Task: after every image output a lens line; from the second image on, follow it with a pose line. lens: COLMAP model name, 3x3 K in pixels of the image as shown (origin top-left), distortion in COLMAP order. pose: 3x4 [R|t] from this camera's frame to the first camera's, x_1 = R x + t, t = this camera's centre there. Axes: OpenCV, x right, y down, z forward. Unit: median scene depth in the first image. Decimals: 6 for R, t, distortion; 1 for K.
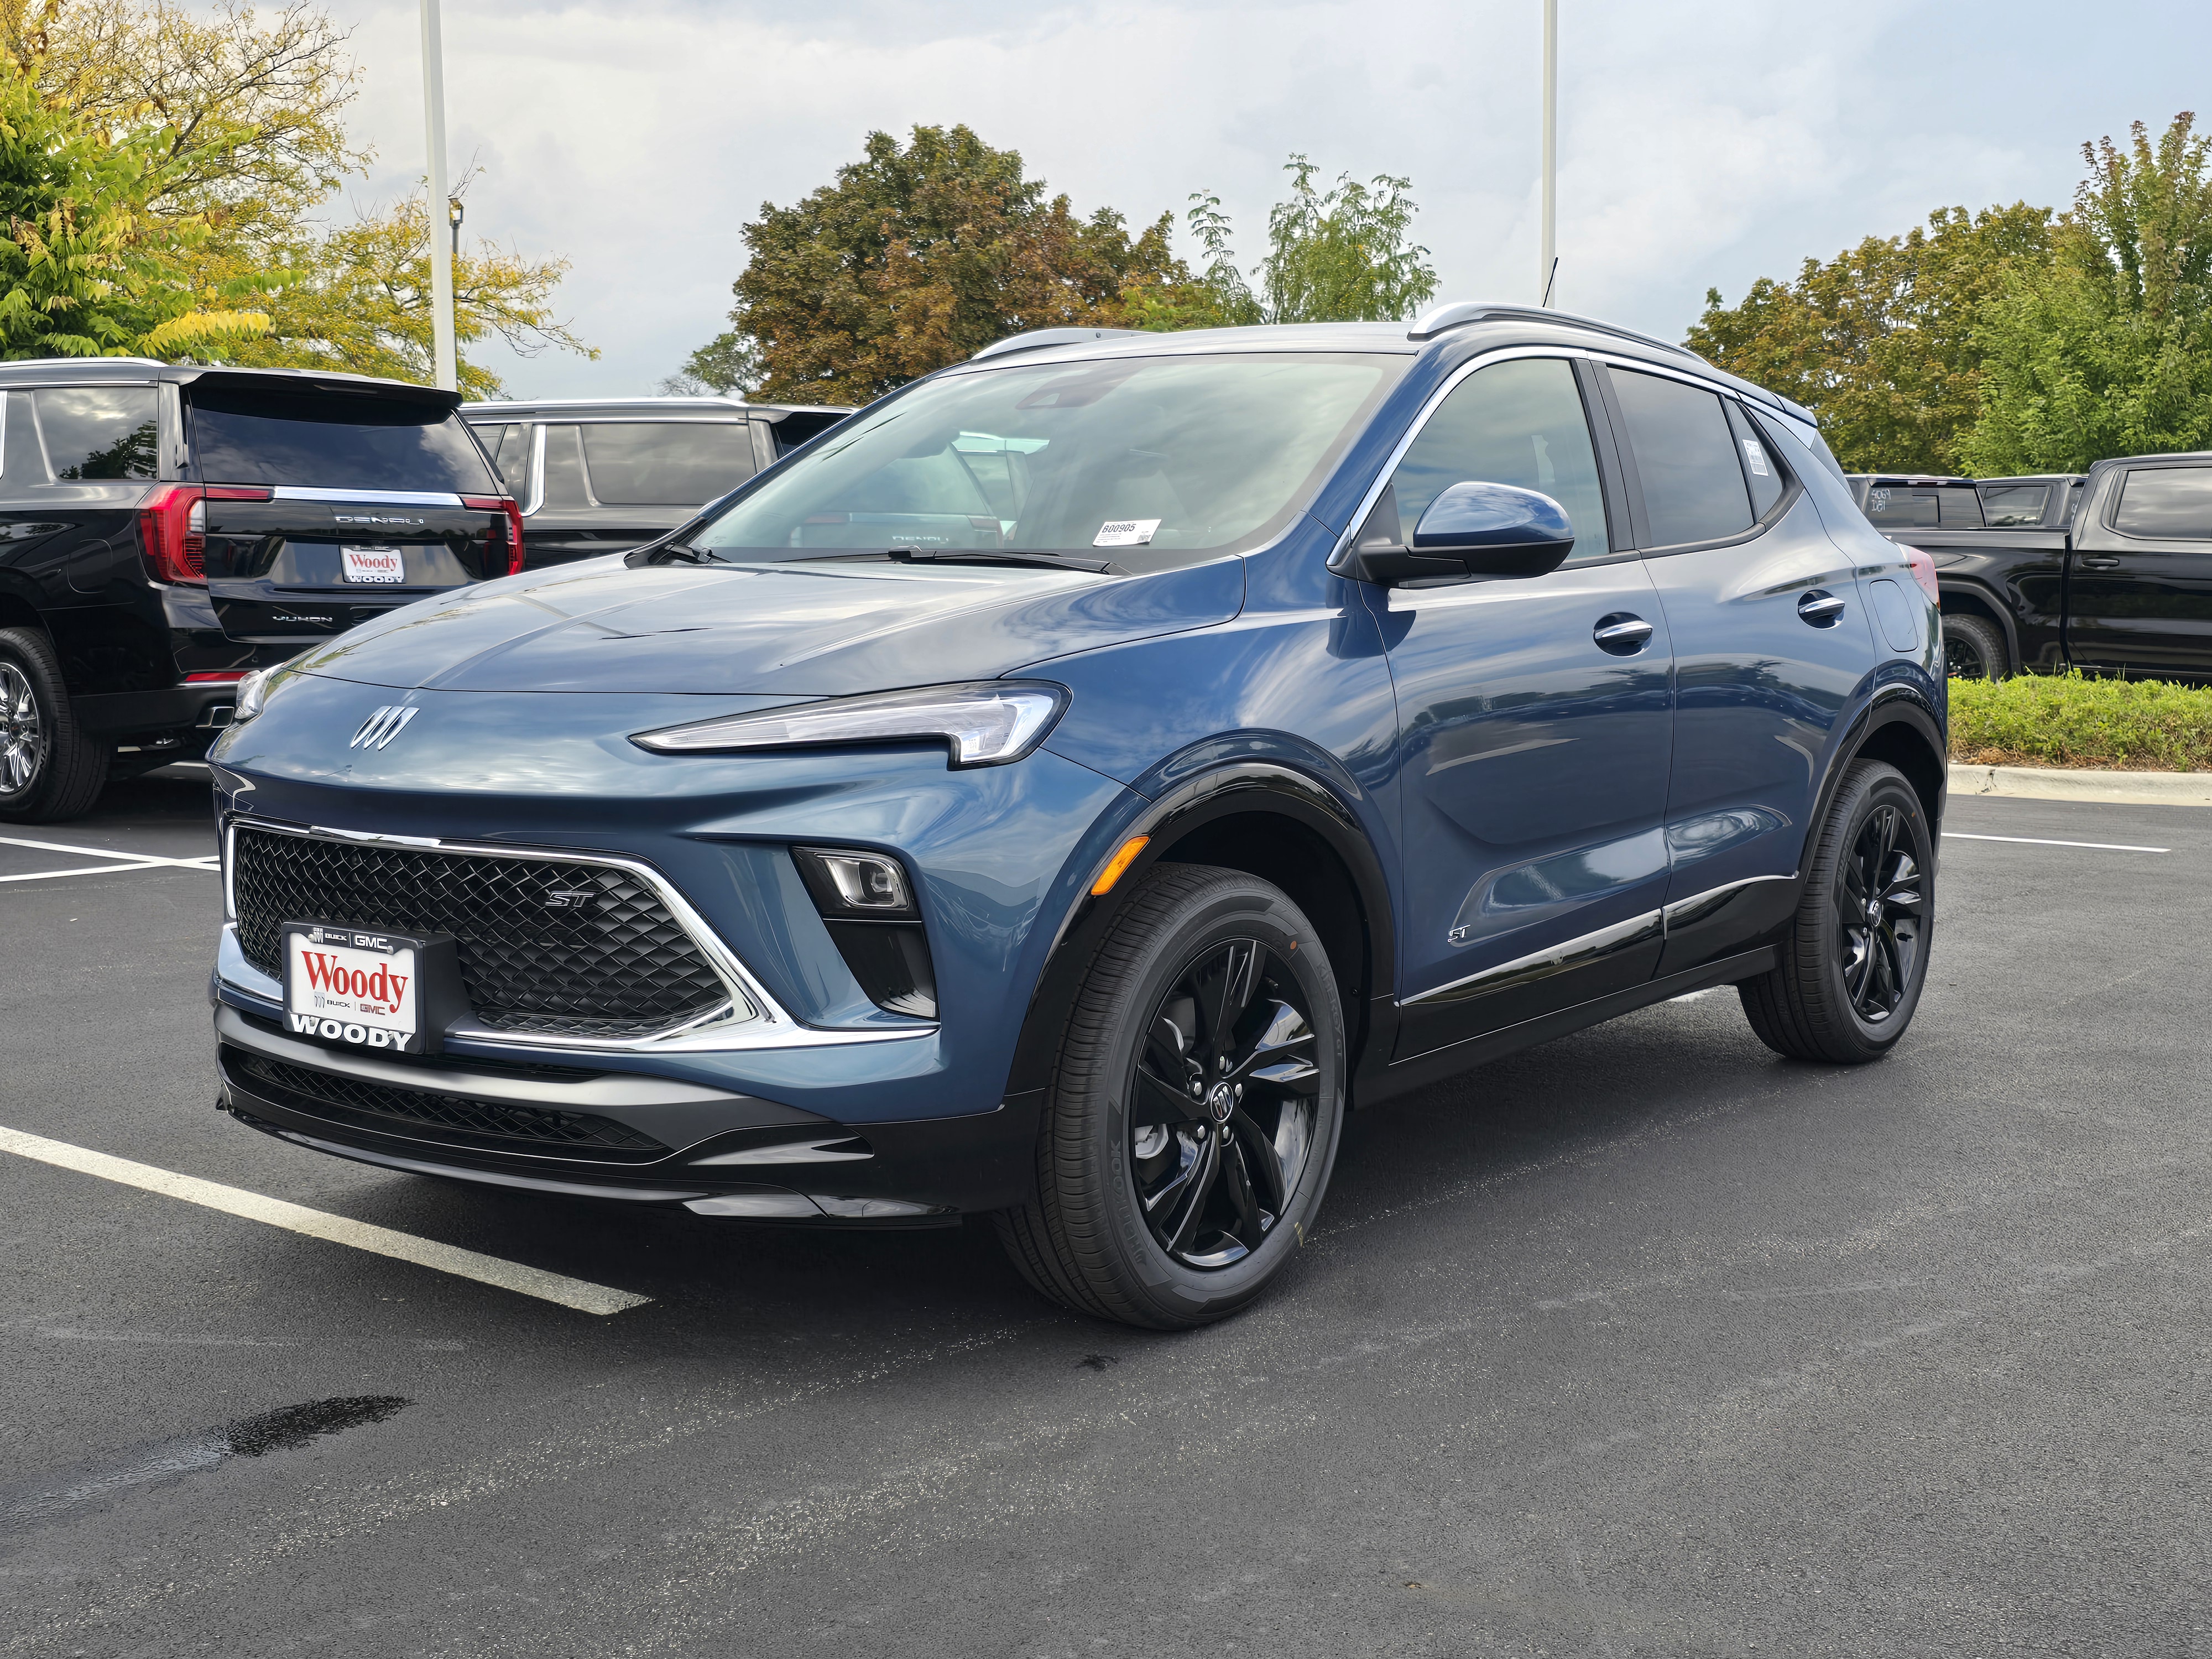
lens RADIAL K [[2982.2, 0, 1106.0], [0, 2982.2, 829.5], [0, 0, 1]] dist [0.252734, -1.057711]
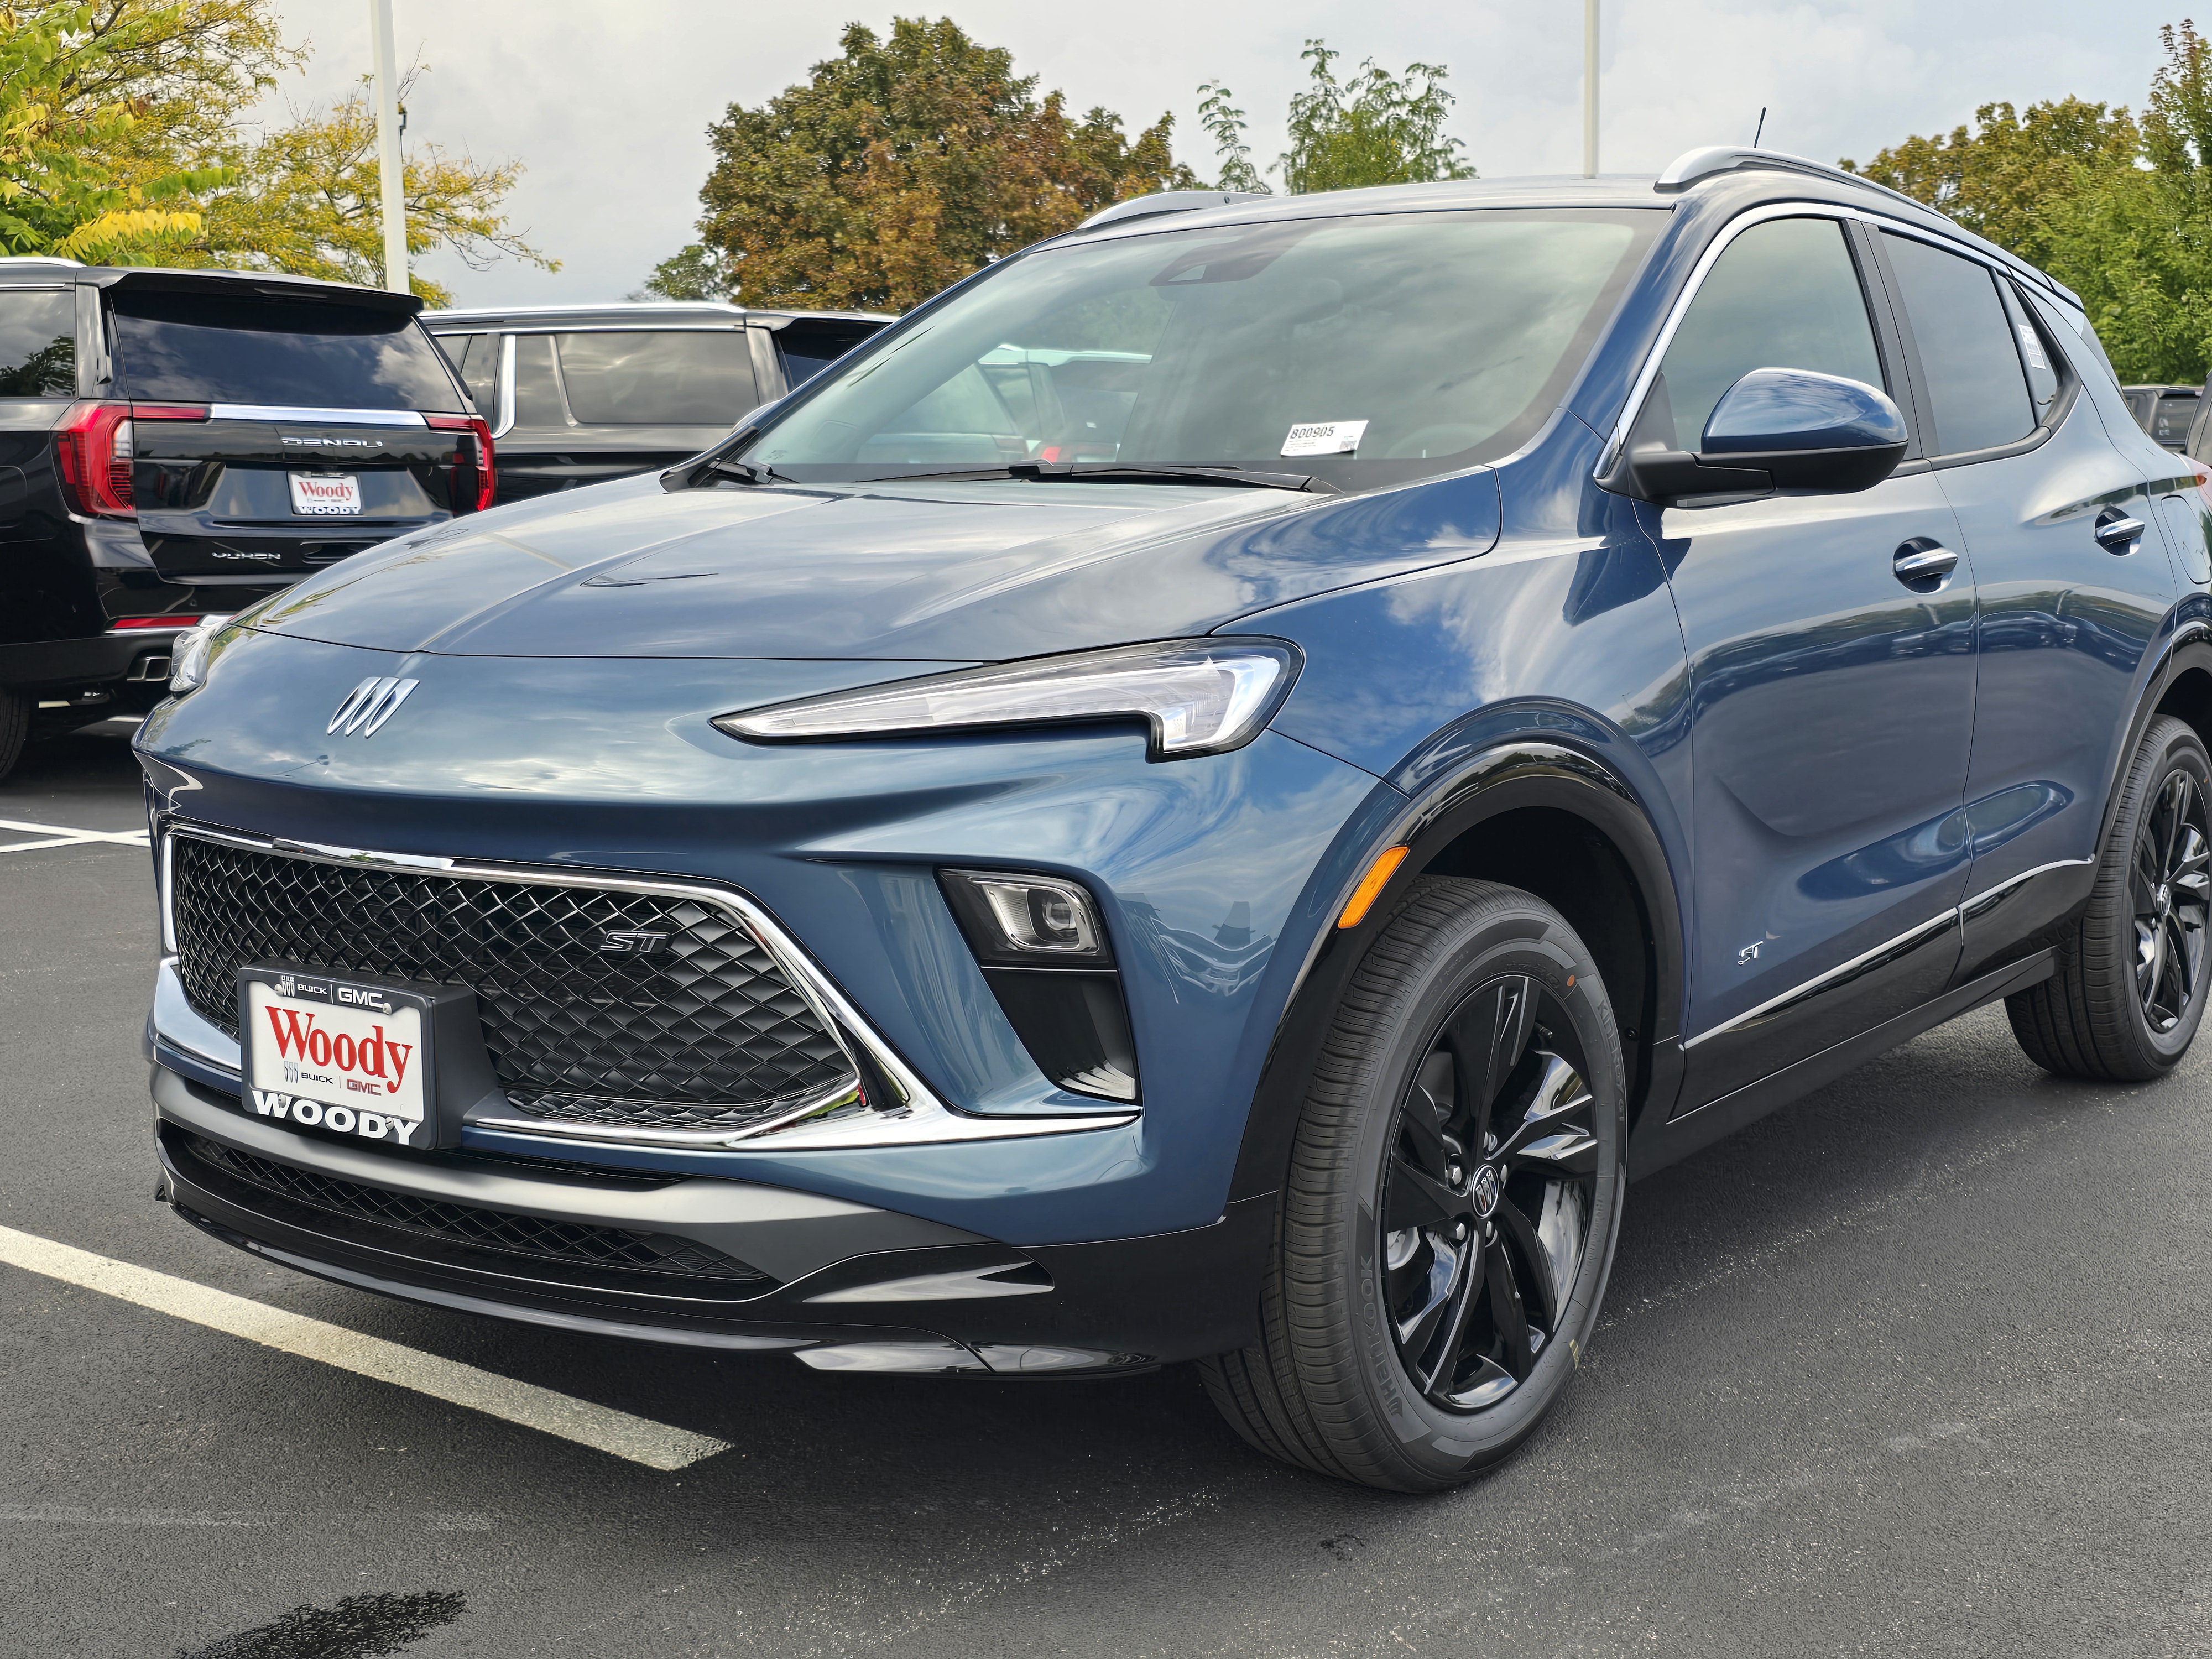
lens RADIAL K [[3071.4, 0, 1136.3], [0, 3071.4, 881.6], [0, 0, 1]] dist [0.207550, -0.694197]
pose [[0.999789, -0.008745, 0.018595, -0.060859], [0.008050, 0.999279, 0.037096, -0.016061], [-0.018906, -0.036938, 0.999139, 0.214060]]
